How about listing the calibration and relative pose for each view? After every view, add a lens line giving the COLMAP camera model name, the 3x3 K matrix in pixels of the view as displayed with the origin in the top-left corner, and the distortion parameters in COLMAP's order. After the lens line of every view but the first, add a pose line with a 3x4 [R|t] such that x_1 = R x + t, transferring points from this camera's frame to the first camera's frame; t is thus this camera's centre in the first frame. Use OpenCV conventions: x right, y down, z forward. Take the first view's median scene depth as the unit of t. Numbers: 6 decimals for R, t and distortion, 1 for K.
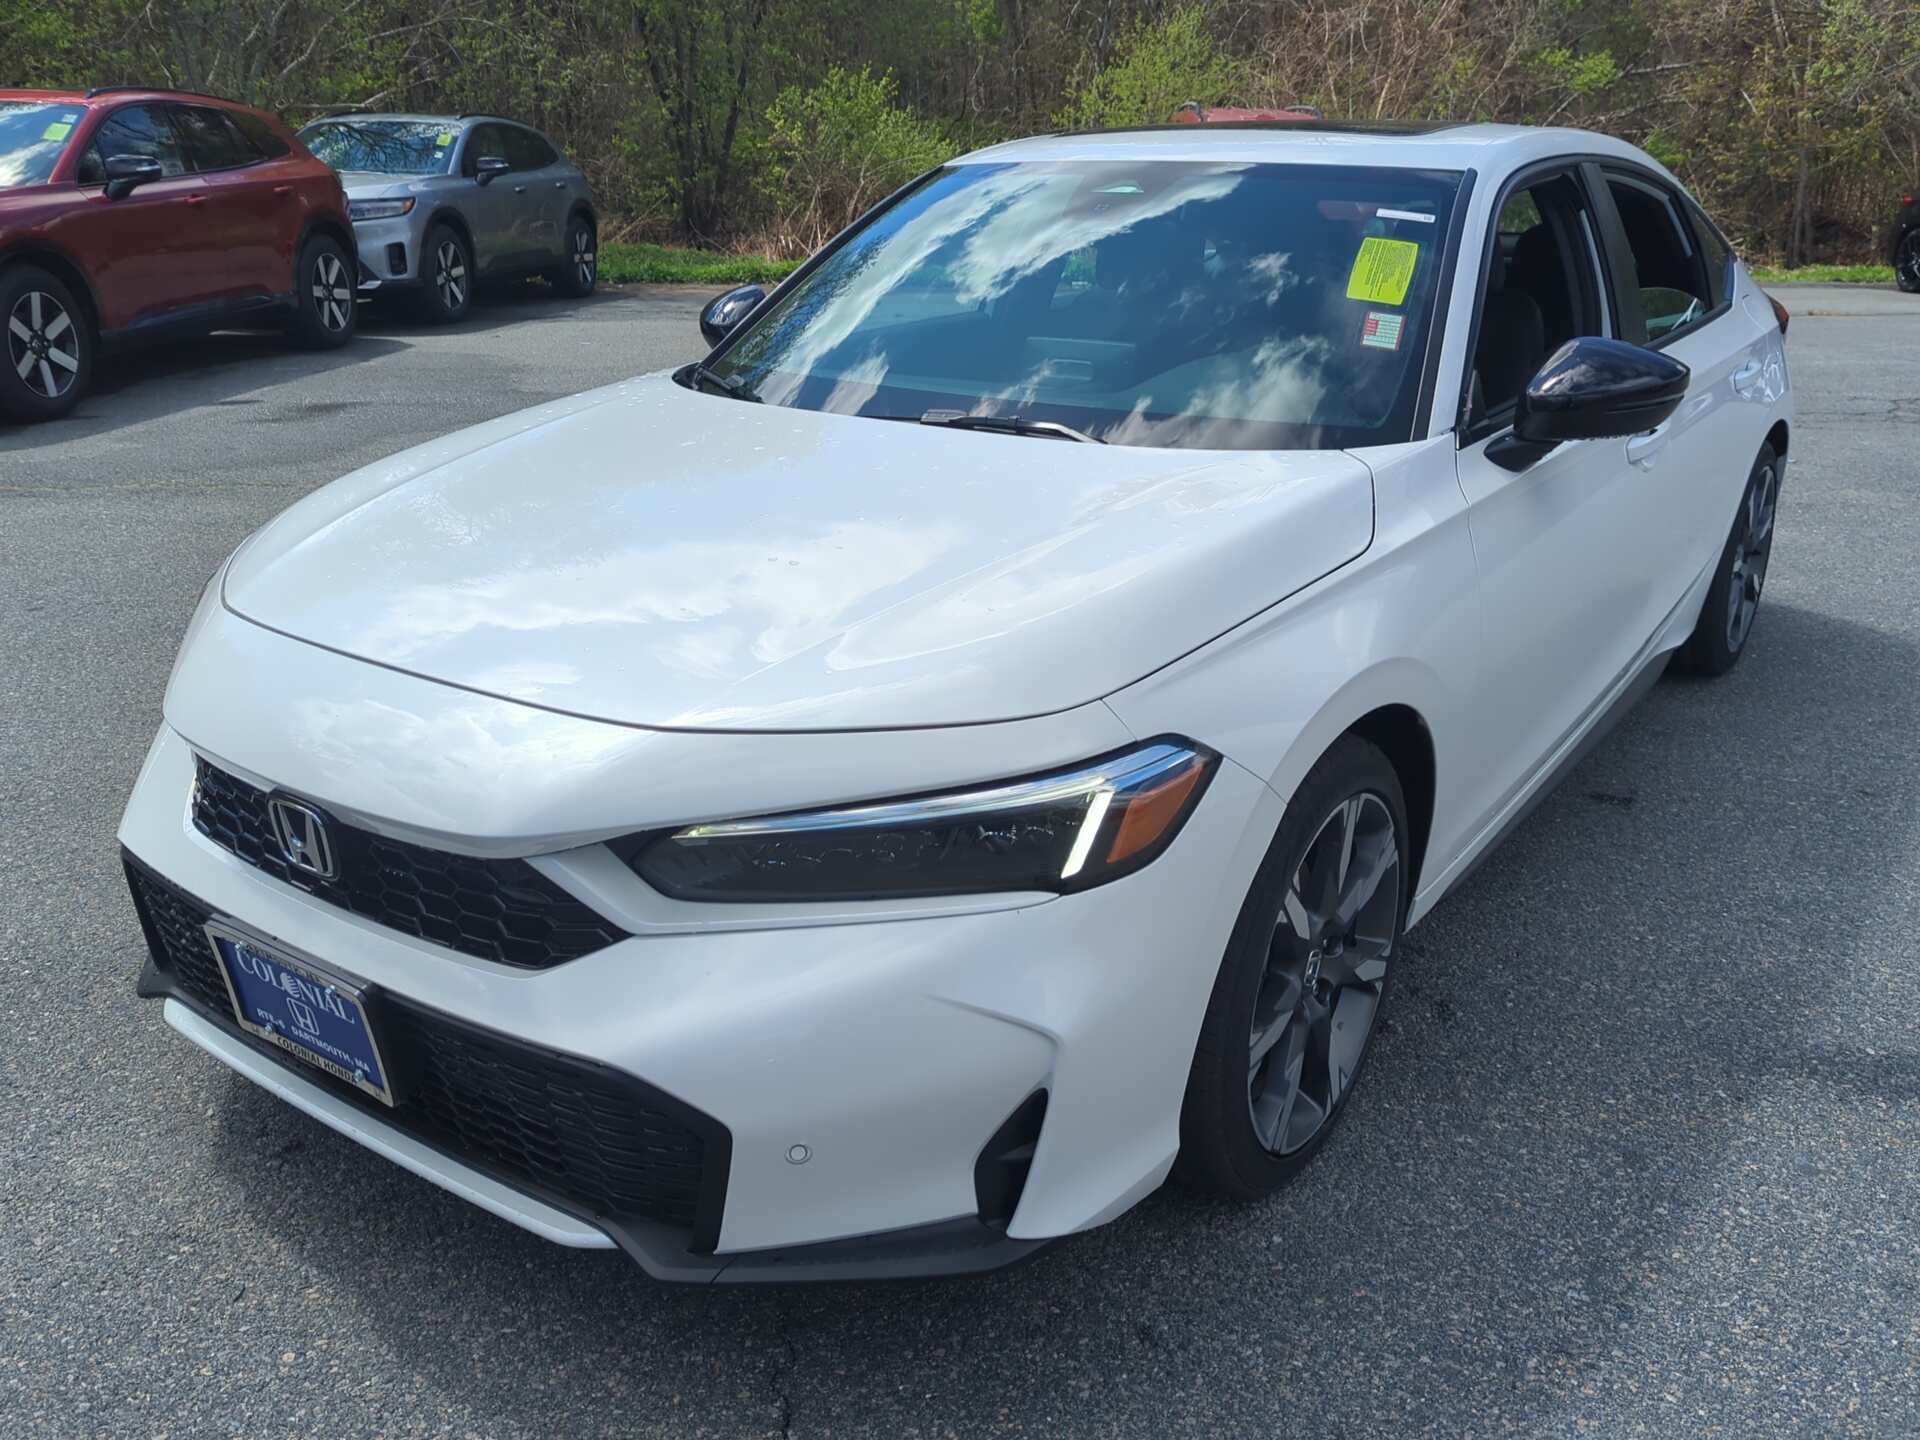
lens RADIAL K [[1368.0, 0, 987.2], [0, 1368.0, 721.2], [0, 0, 1]] dist [0.034212, -0.000740]
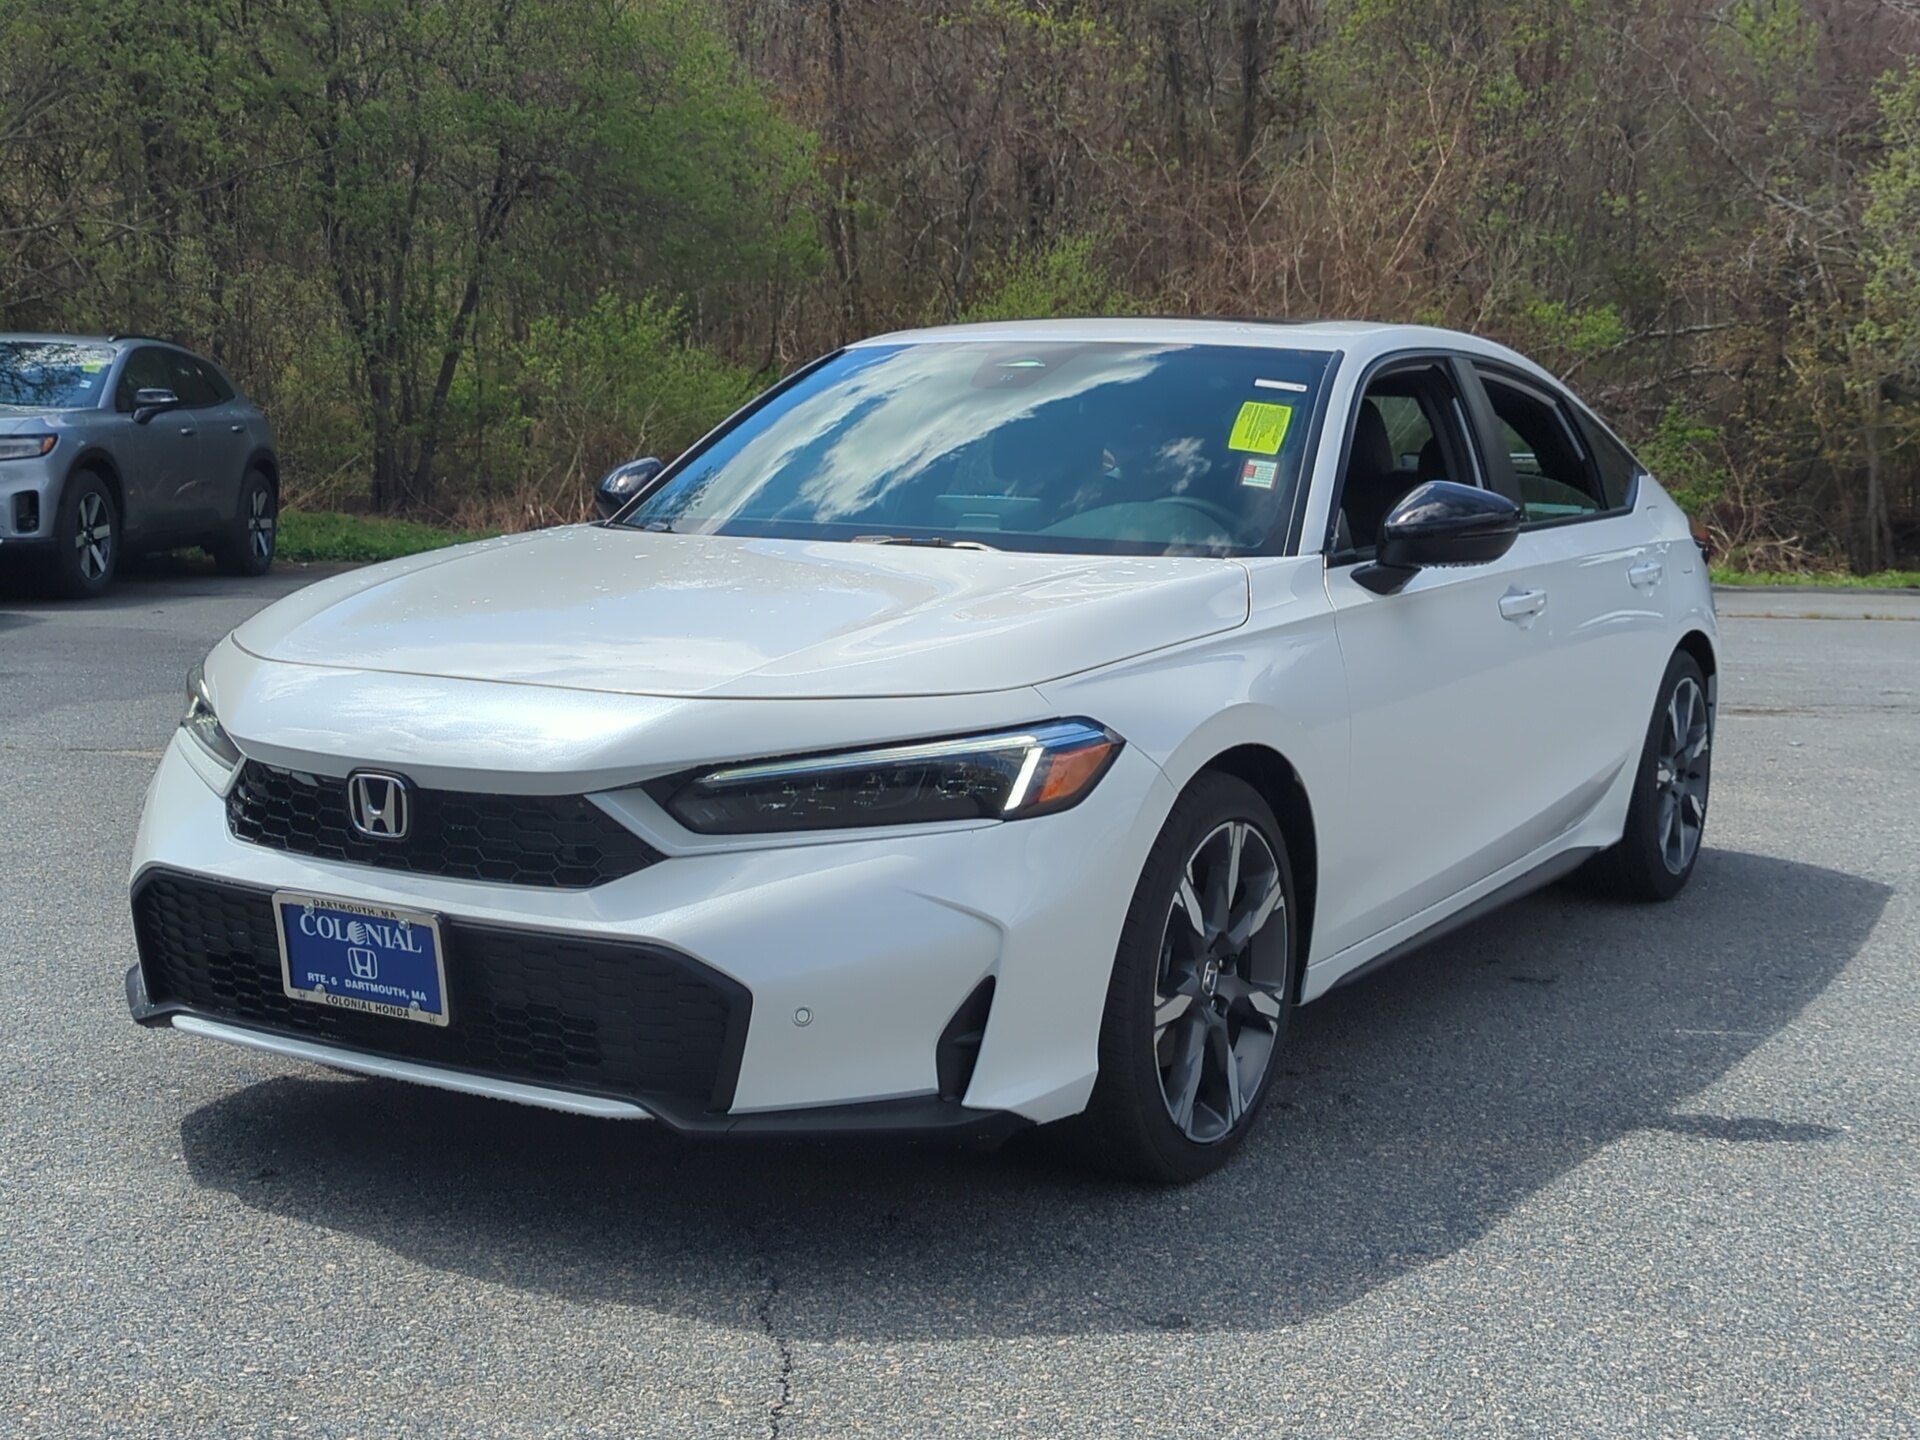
lens RADIAL K [[1566.2, 0, 975.8], [0, 1566.2, 701.7], [0, 0, 1]] dist [0.058054, -0.053030]
pose [[0.997469, 0.005399, 0.070897, -0.050597], [0.007137, 0.984473, -0.175393, 0.174845], [-0.070743, 0.175456, 0.981942, -0.304924]]
